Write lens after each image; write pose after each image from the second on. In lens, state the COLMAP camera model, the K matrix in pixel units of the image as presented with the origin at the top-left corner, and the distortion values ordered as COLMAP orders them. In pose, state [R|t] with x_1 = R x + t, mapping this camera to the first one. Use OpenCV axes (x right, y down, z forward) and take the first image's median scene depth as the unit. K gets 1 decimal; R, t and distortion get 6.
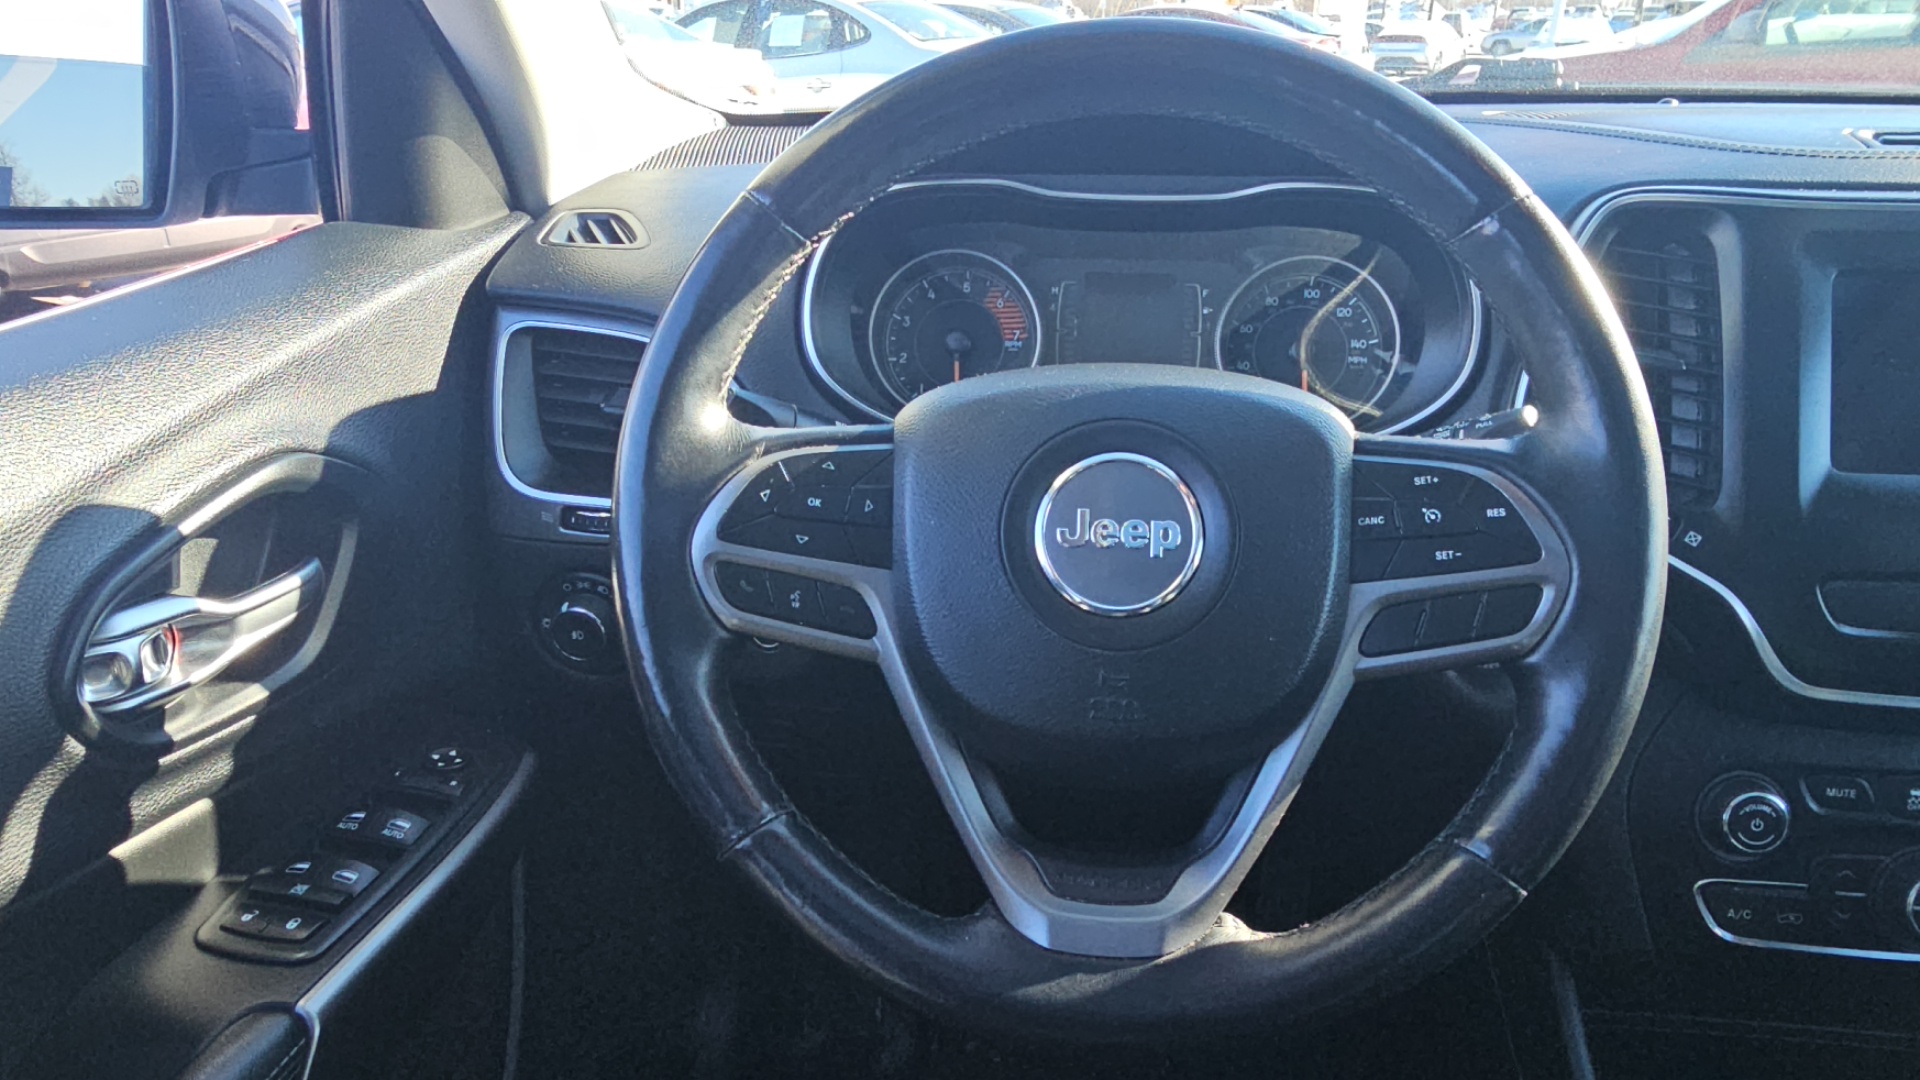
lens RADIAL K [[1241.7, 0, 972.2], [0, 1241.7, 549.8], [0, 0, 1]] dist [0.007925, -0.005116]
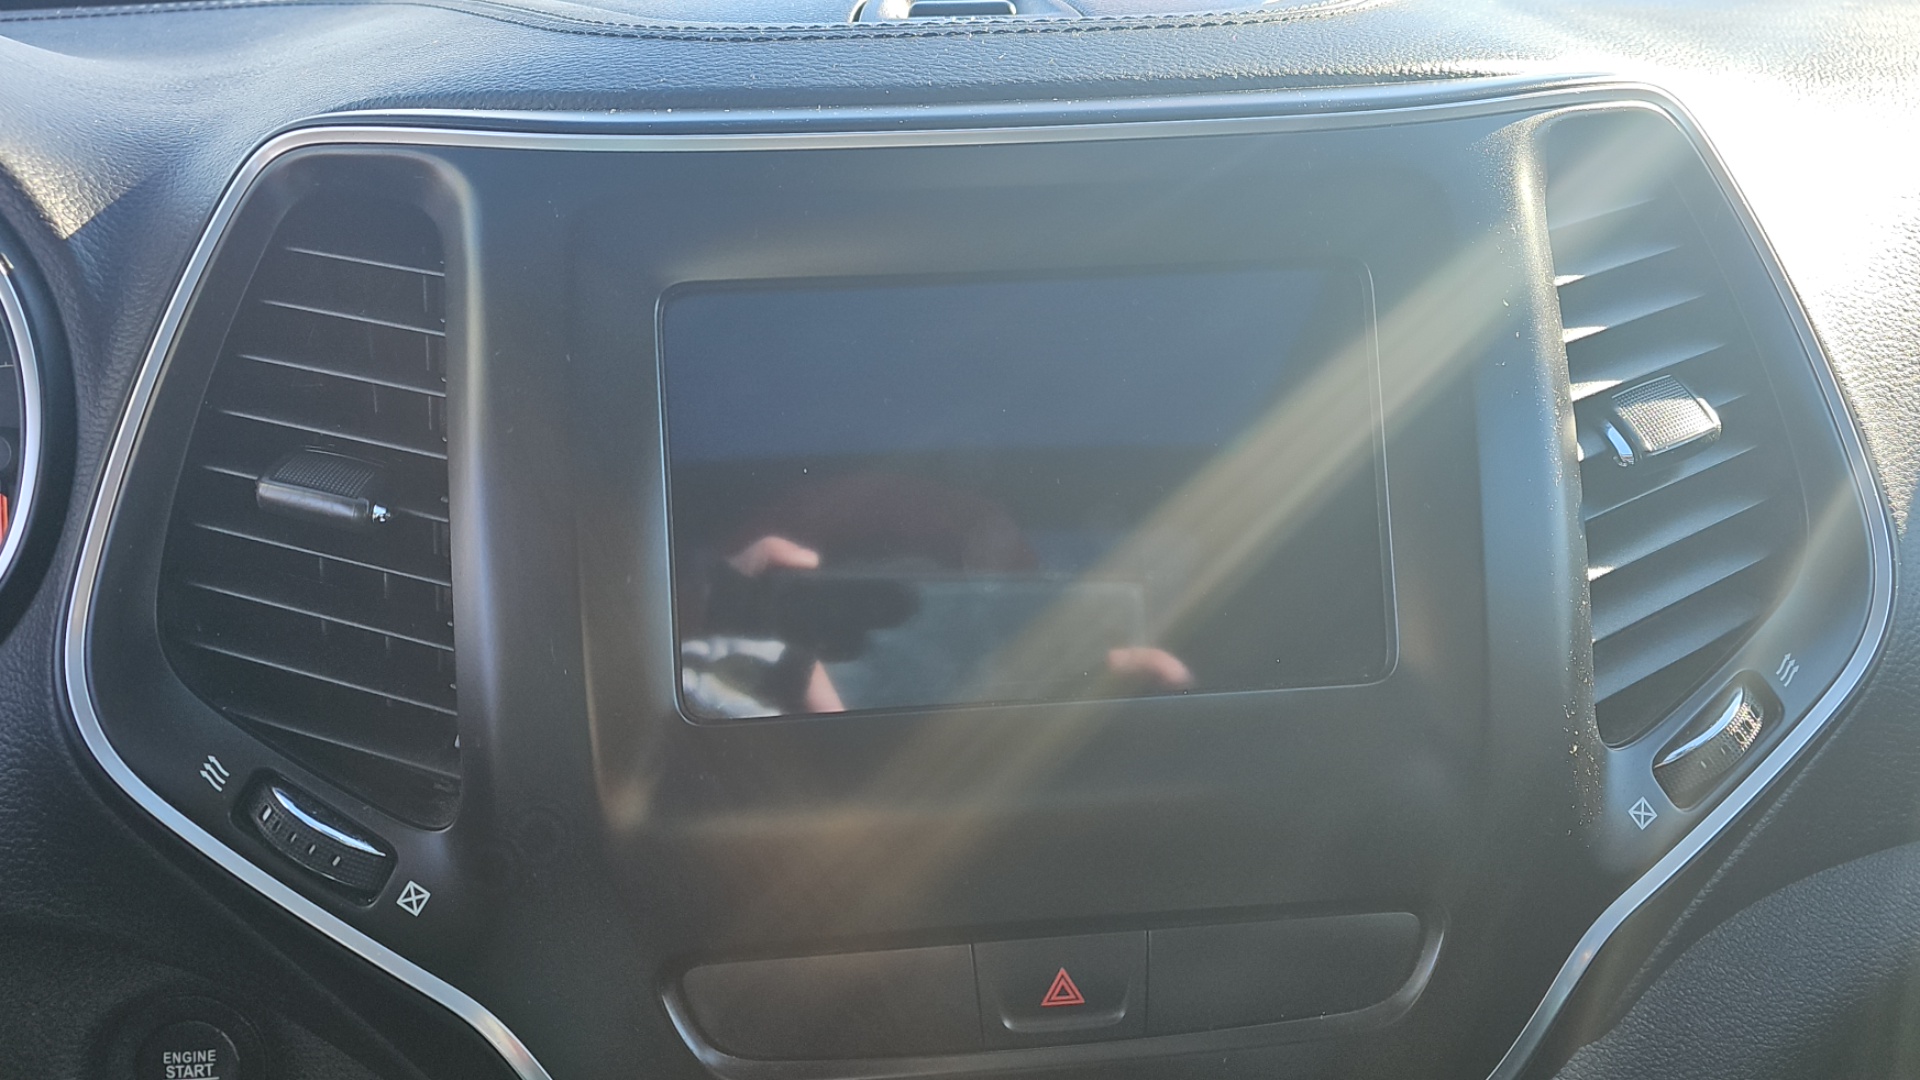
lens RADIAL K [[1352.3, 0, 953.7], [0, 1352.3, 555.4], [0, 0, 1]] dist [0.064277, -0.041447]
pose [[0.978156, -0.091522, 0.186642, 0.819012], [0.091702, 0.995757, 0.007689, -0.138565], [-0.186554, 0.009594, 0.982398, 0.575991]]
